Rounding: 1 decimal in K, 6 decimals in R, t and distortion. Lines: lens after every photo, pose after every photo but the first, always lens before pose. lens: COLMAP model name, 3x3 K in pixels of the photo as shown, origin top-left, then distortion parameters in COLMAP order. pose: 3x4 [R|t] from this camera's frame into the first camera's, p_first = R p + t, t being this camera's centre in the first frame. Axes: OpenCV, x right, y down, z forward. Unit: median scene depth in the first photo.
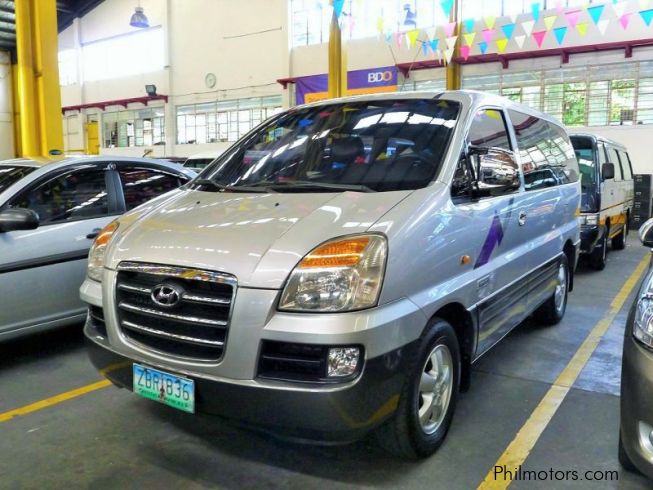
lens RADIAL K [[554.8, 0, 326.5], [0, 554.8, 245.0], [0, 0, 1]] dist [0.004545, 0.016137]
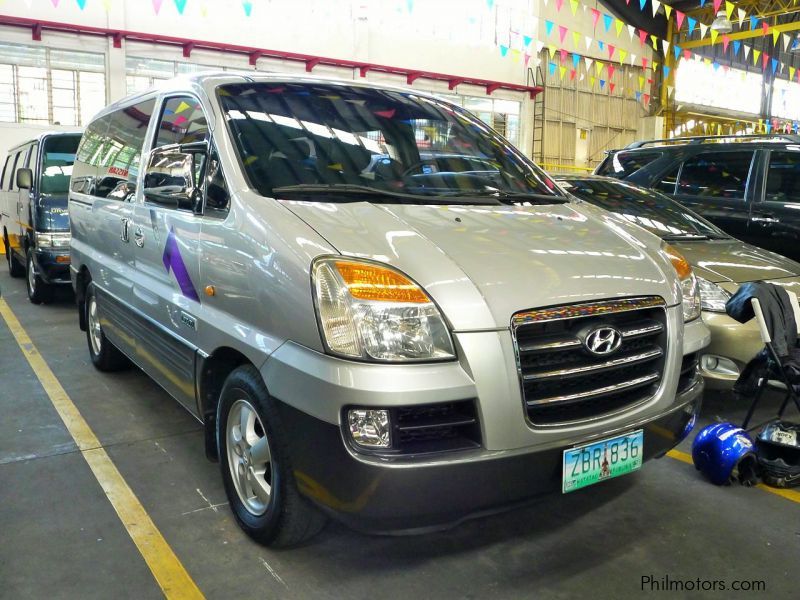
lens RADIAL K [[679.7, 0, 400.0], [0, 679.7, 300.0], [0, 0, 1]] dist [0.004545, 0.016137]
pose [[0.394015, -0.137462, 0.908767, -1.230592], [0.103086, 0.989123, 0.104922, -0.089793], [-0.913305, 0.052340, 0.403900, 0.868073]]
